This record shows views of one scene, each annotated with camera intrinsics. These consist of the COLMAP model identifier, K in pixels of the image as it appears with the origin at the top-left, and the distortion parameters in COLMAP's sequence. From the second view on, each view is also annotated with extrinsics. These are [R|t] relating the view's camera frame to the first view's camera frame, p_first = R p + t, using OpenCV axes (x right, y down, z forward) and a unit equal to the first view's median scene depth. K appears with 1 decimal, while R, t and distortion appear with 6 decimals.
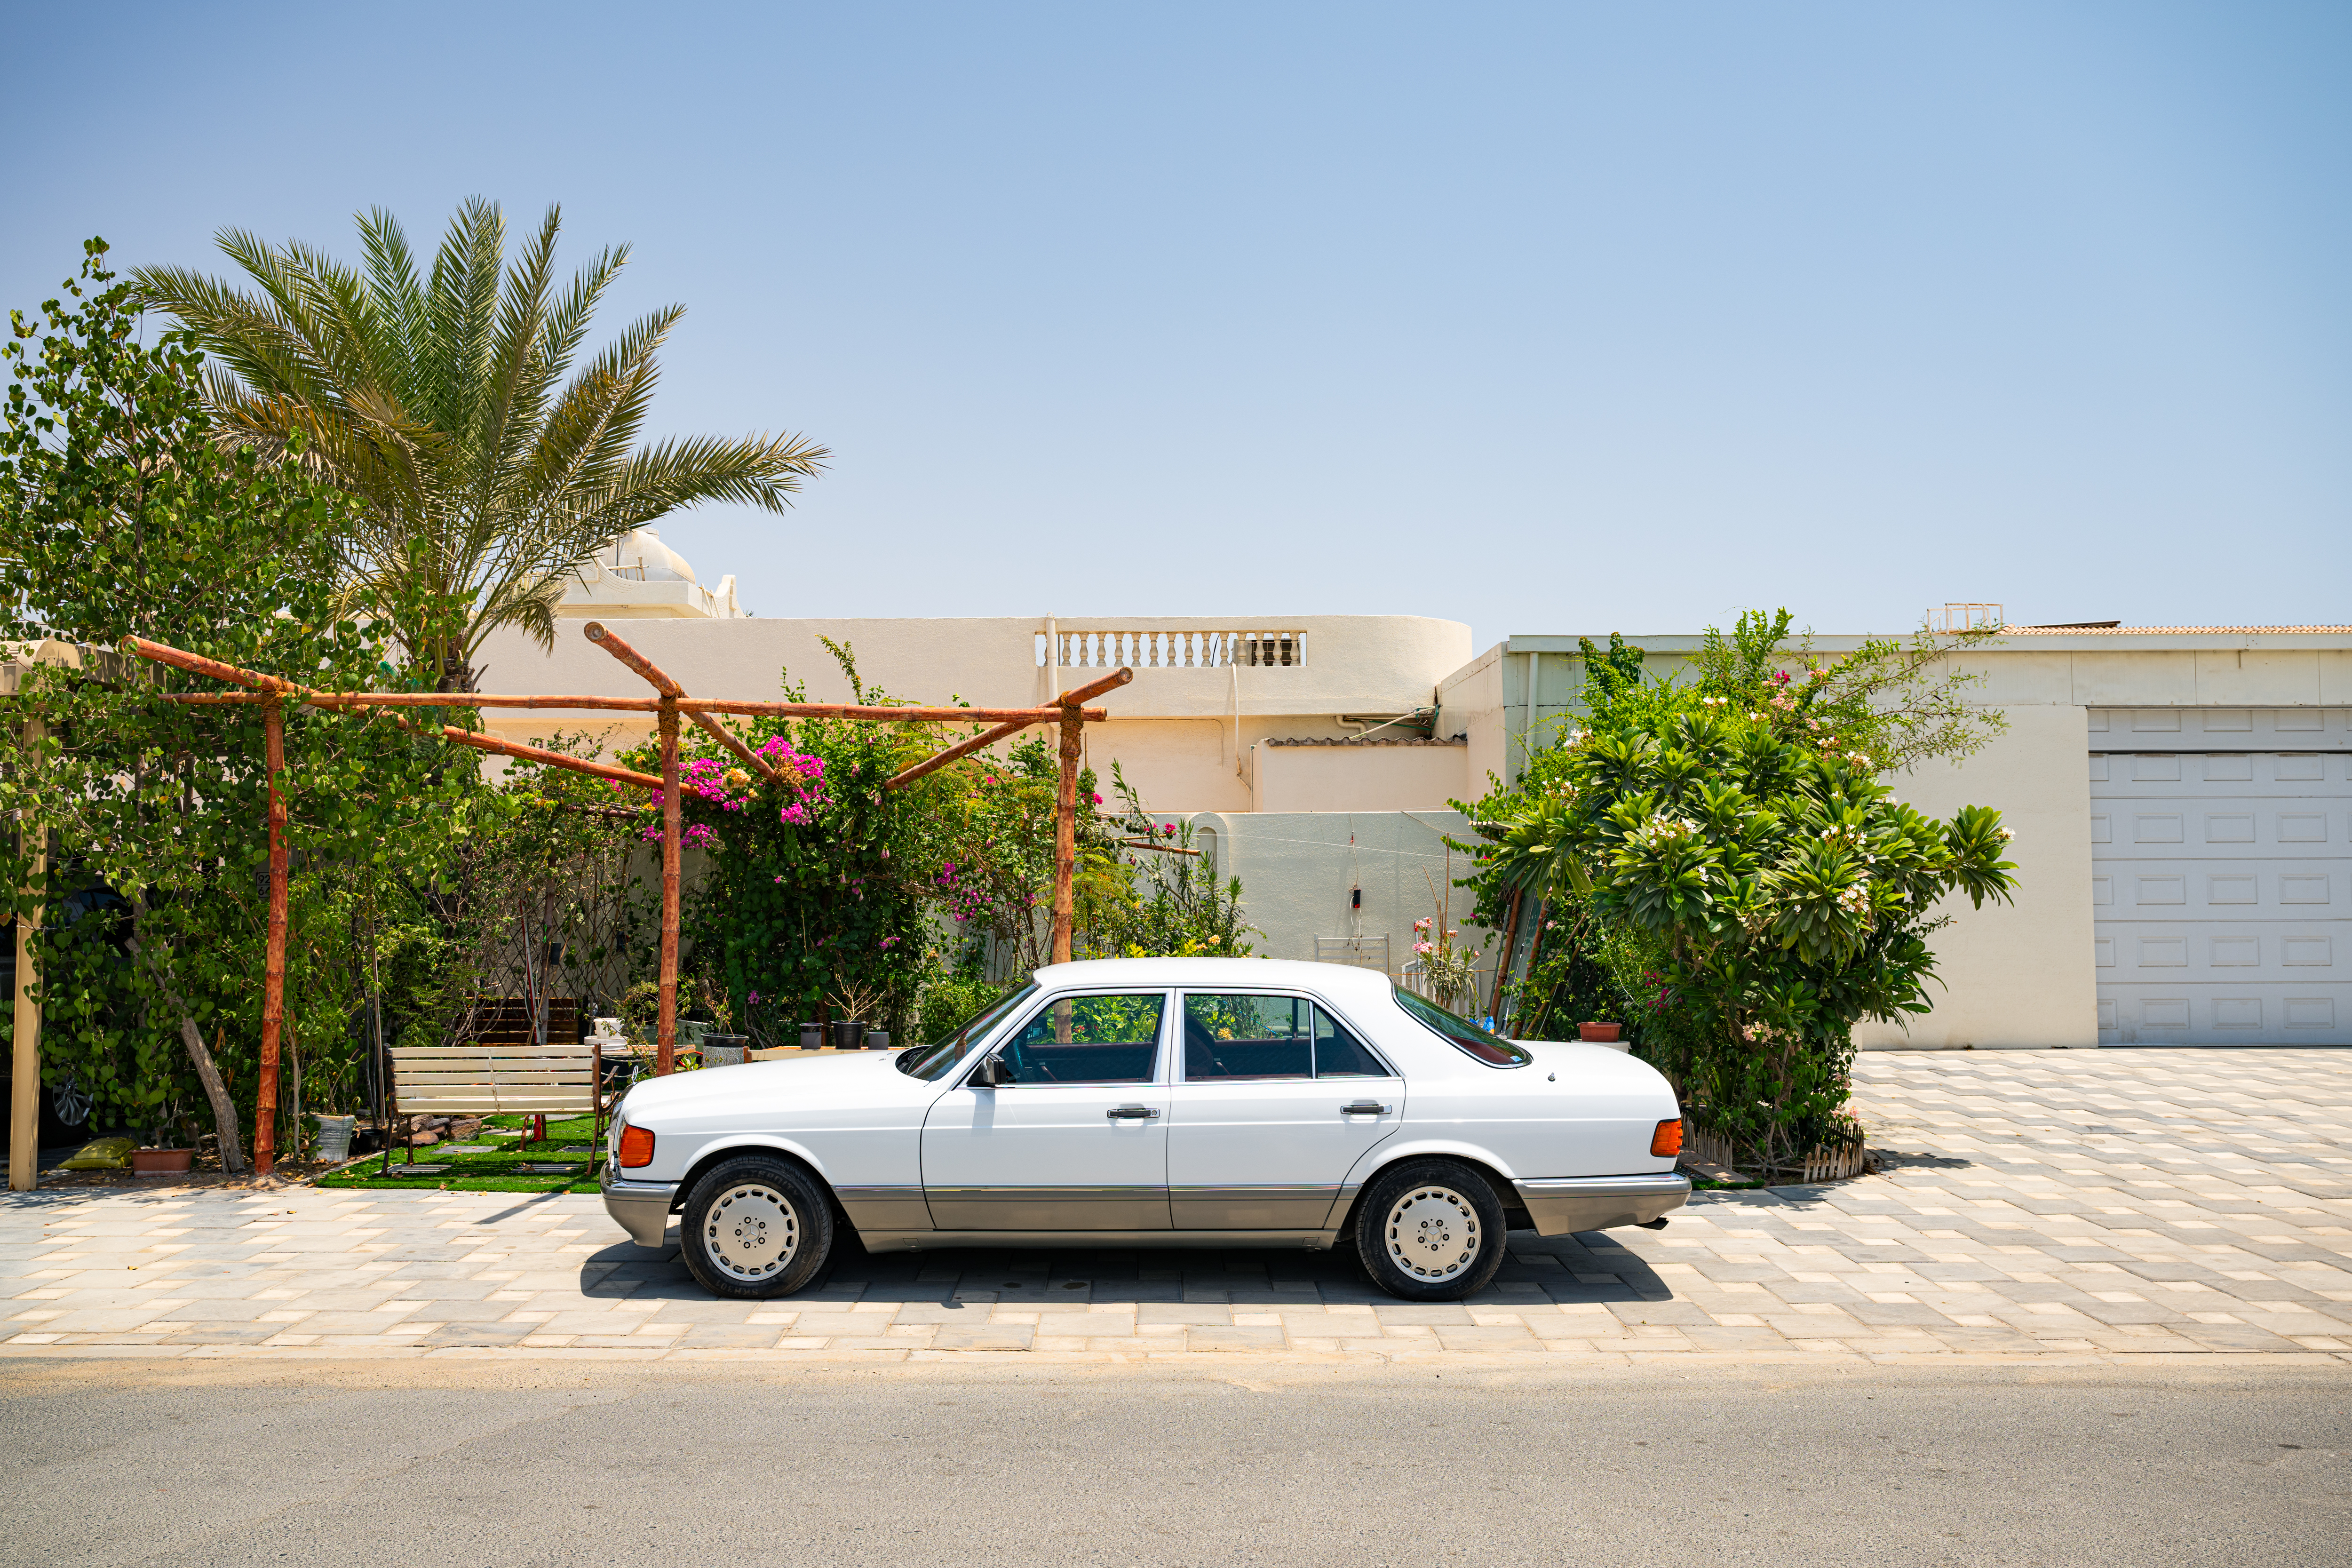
lens RADIAL K [[1888.2, 0, 1133.1], [0, 1888.2, 782.2], [0, 0, 1]] dist [-0.012725, 0.026049]
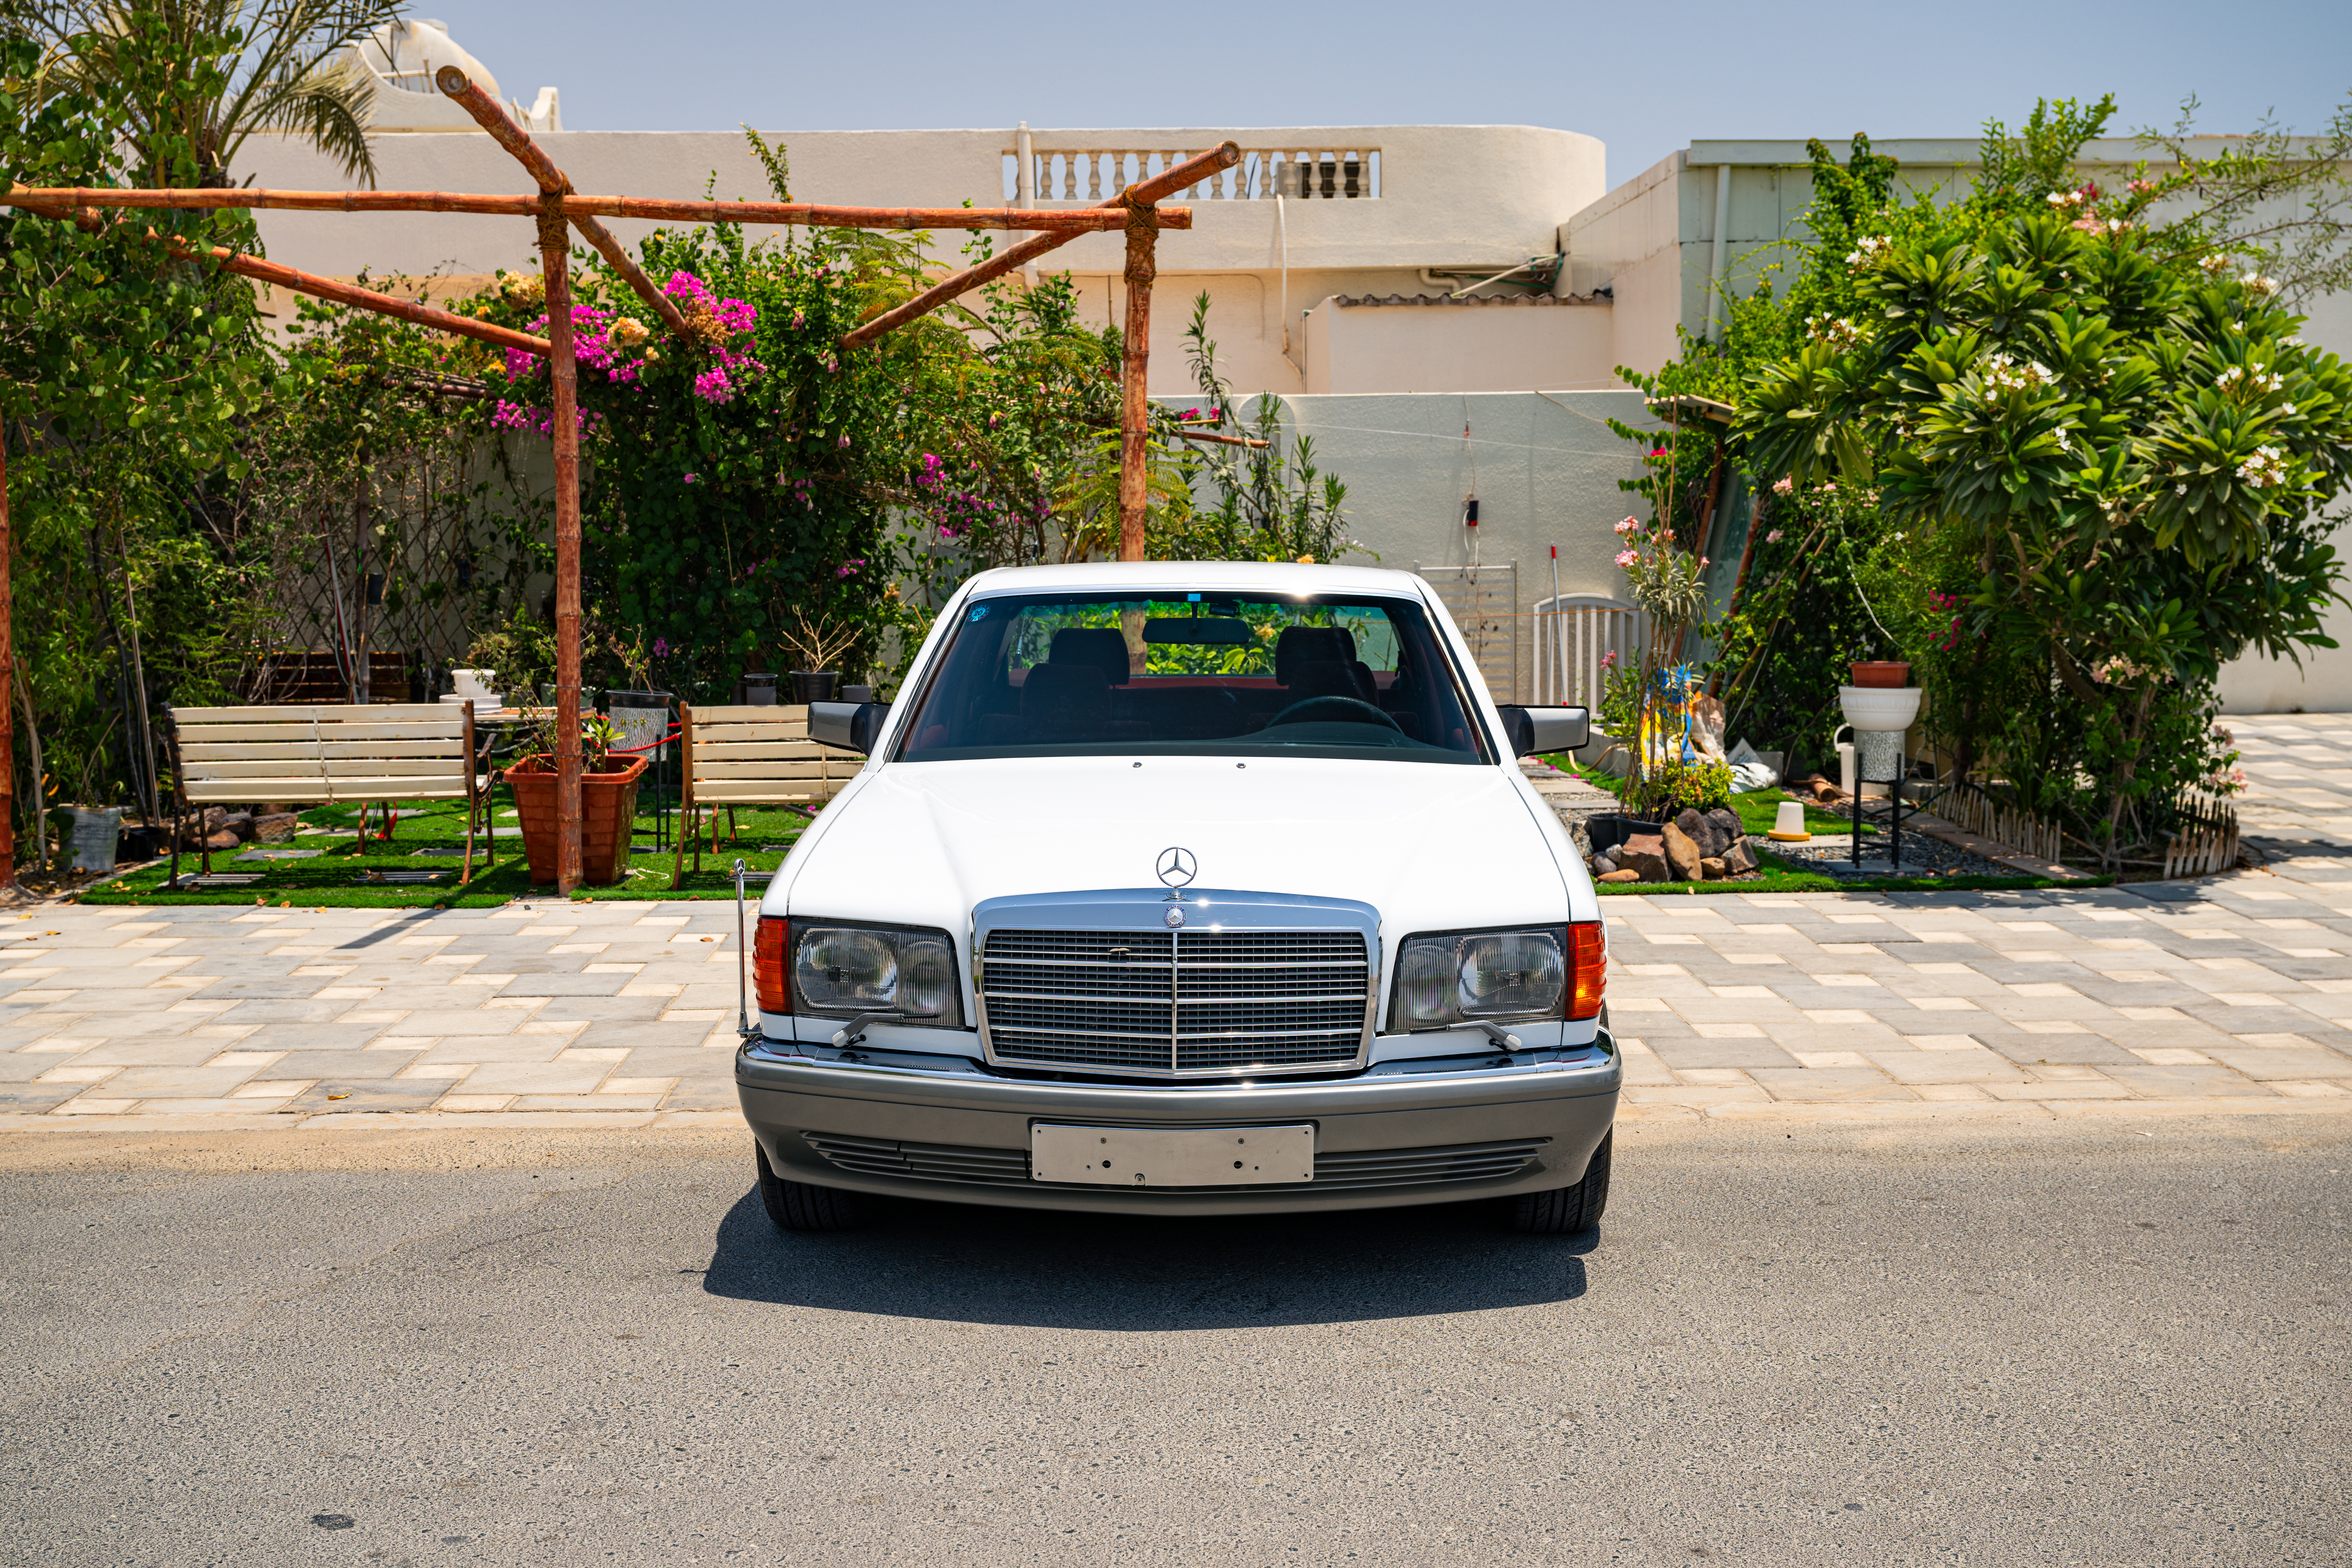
lens RADIAL K [[2479.6, 0, 1130.2], [0, 2479.6, 752.8], [0, 0, 1]] dist [0.001027, 0.000000]
pose [[0.999646, -0.008029, 0.025385, -0.060514], [0.004360, 0.989939, 0.141430, 0.028108], [-0.026265, -0.141270, 0.989623, 0.077203]]
